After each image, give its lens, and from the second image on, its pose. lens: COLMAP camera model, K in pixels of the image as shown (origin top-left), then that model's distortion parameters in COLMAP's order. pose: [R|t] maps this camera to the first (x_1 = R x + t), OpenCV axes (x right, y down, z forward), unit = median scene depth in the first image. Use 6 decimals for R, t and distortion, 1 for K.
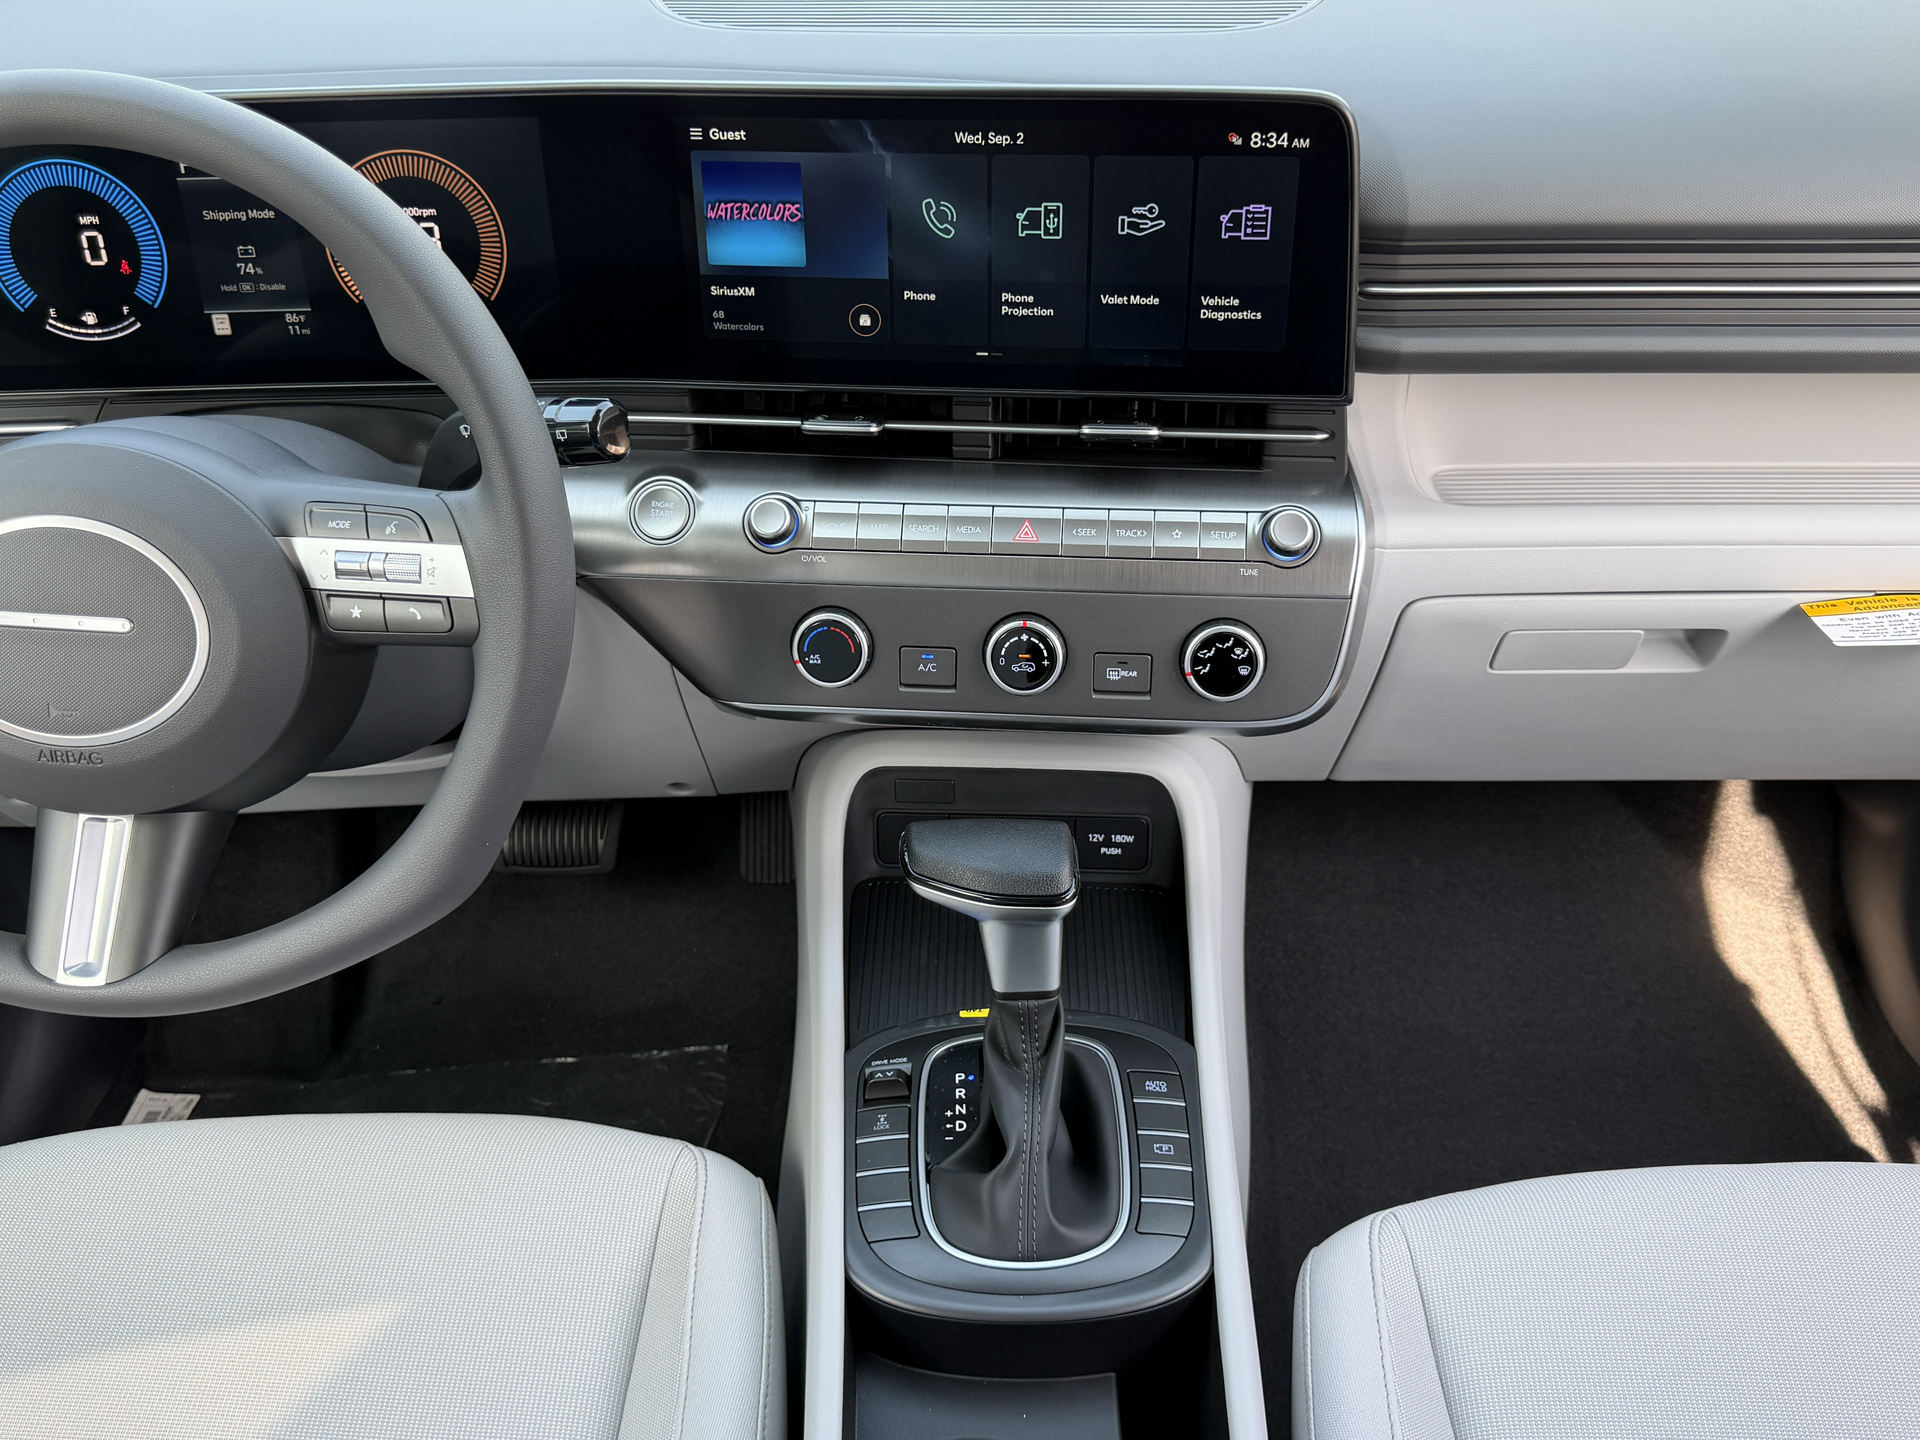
lens RADIAL K [[1761.9, 0, 950.6], [0, 1761.9, 732.5], [0, 0, 1]] dist [0.044271, 0.000000]
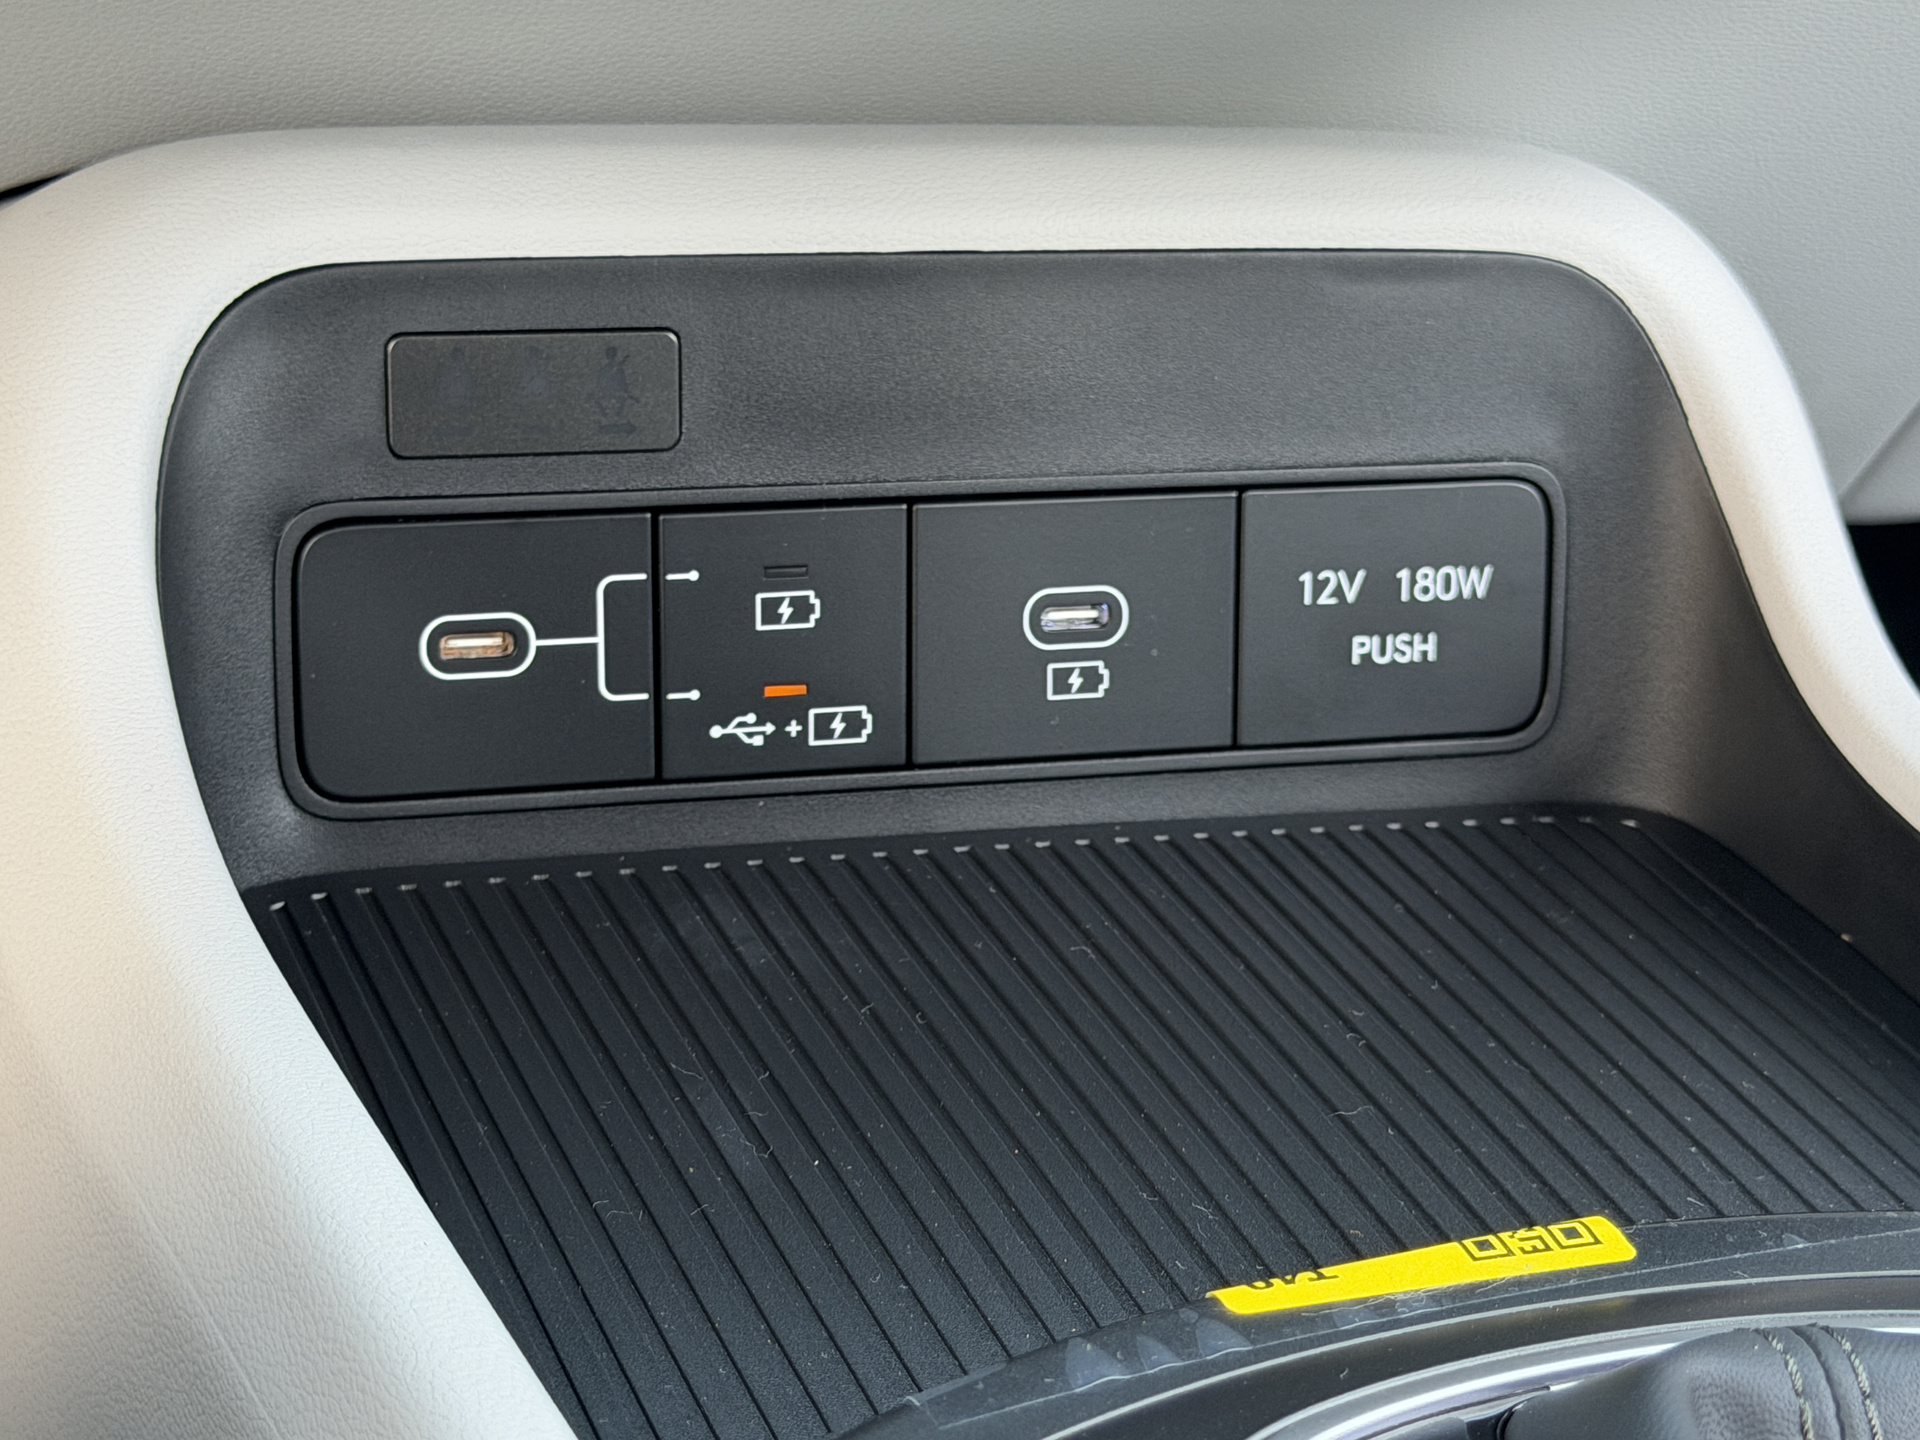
lens RADIAL K [[3861.4, 0, 962.7], [0, 3861.4, 719.7], [0, 0, 1]] dist [0.097548, 0.000000]
pose [[0.921448, -0.054729, 0.384627, -0.162776], [0.122390, 0.980510, -0.153692, 0.167233], [-0.368719, 0.188694, 0.910187, 0.703551]]
